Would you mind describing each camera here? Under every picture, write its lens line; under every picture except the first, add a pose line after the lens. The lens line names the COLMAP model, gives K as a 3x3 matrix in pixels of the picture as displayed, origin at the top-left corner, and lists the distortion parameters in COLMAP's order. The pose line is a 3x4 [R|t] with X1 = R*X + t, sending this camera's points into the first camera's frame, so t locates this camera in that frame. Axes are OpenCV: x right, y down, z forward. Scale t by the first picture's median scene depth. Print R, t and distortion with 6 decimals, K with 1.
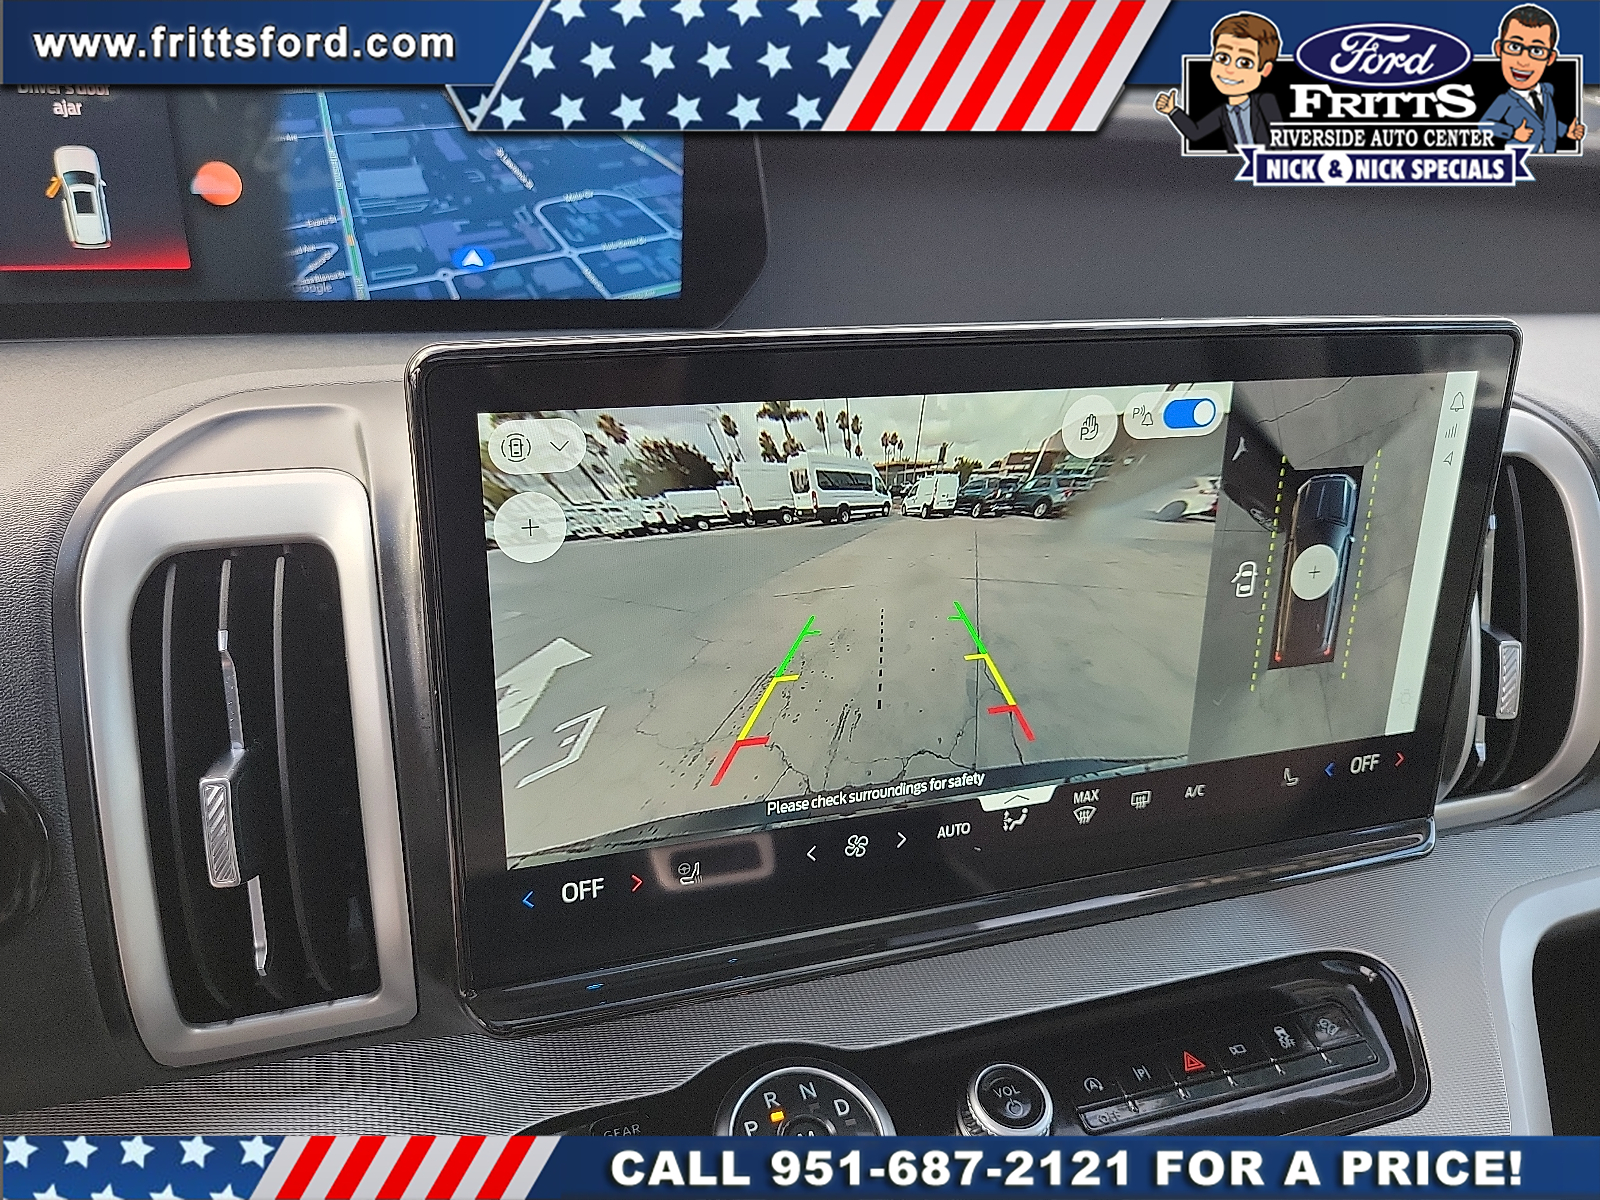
lens RADIAL K [[1266.2, 0, 797.8], [0, 1266.2, 584.7], [0, 0, 1]] dist [0.019090, -0.008552]
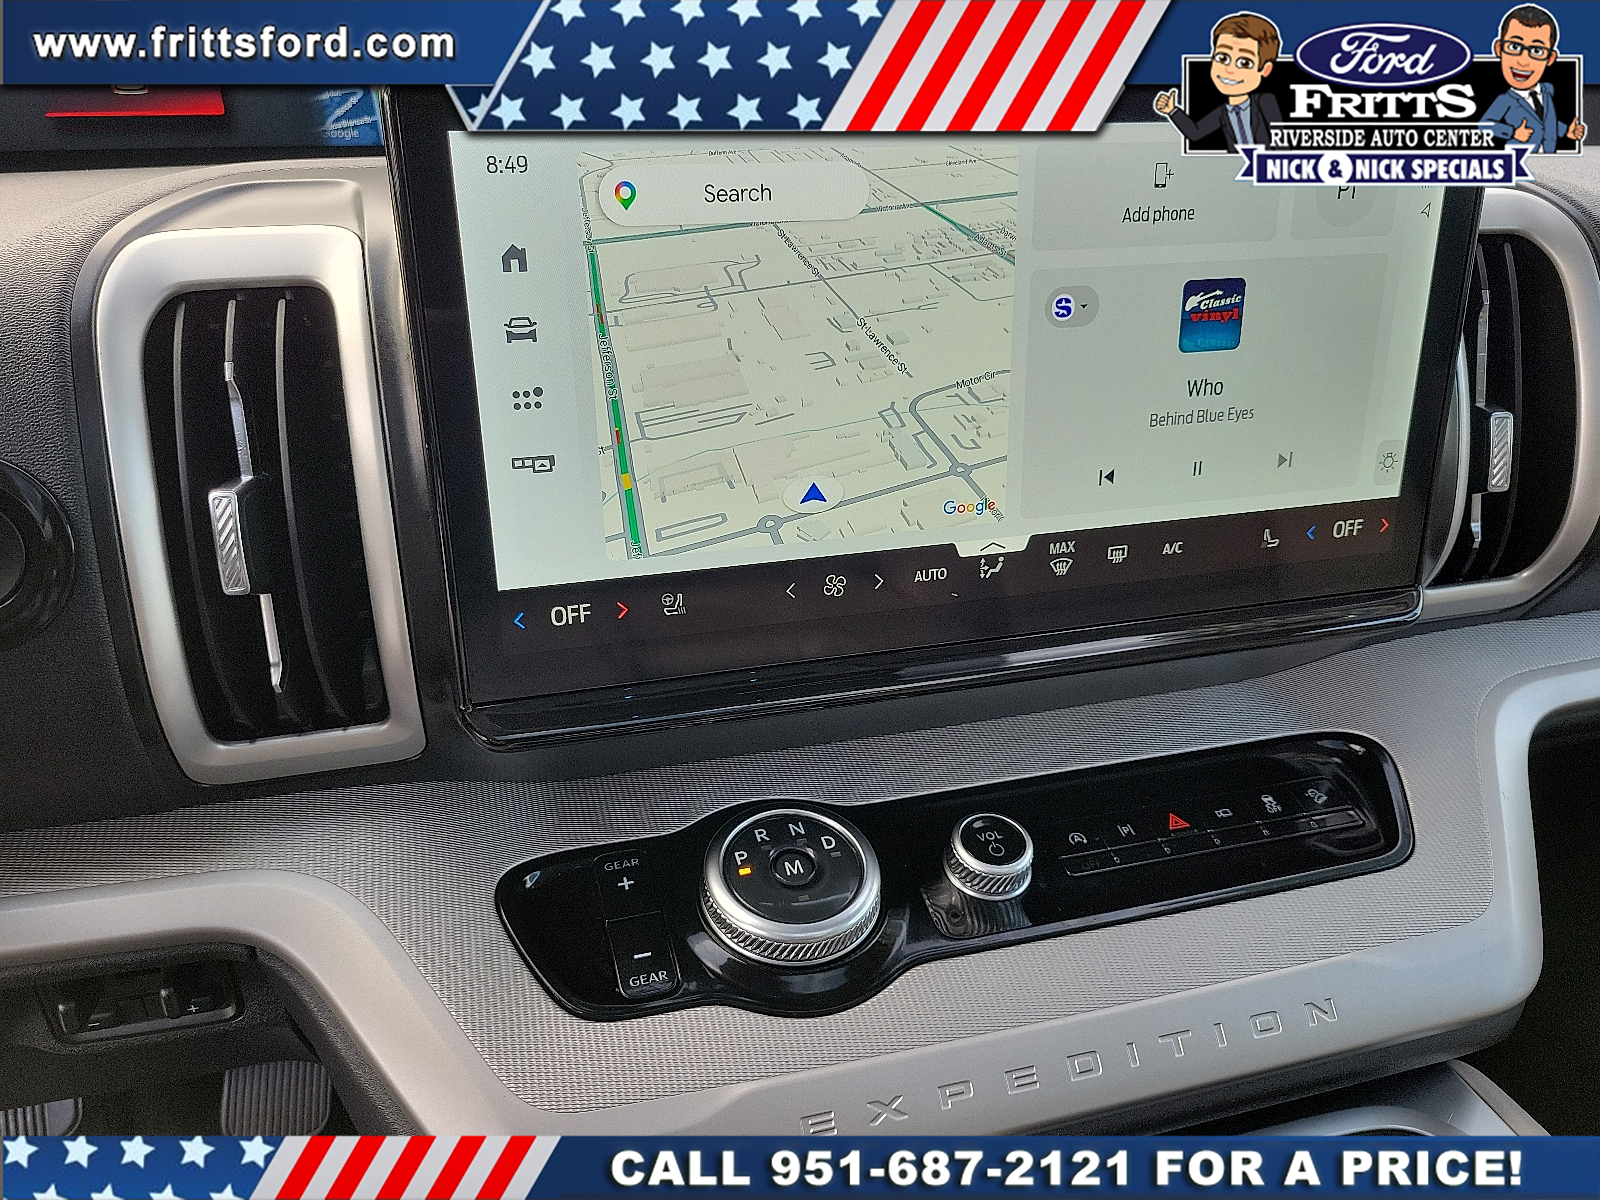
lens RADIAL K [[1266.2, 0, 808.2], [0, 1266.2, 600.1], [0, 0, 1]] dist [0.019090, -0.008552]
pose [[0.998320, -0.011991, -0.056695, 0.080176], [0.013923, 0.999331, 0.033821, 0.174859], [0.056252, -0.034554, 0.997819, -0.044110]]
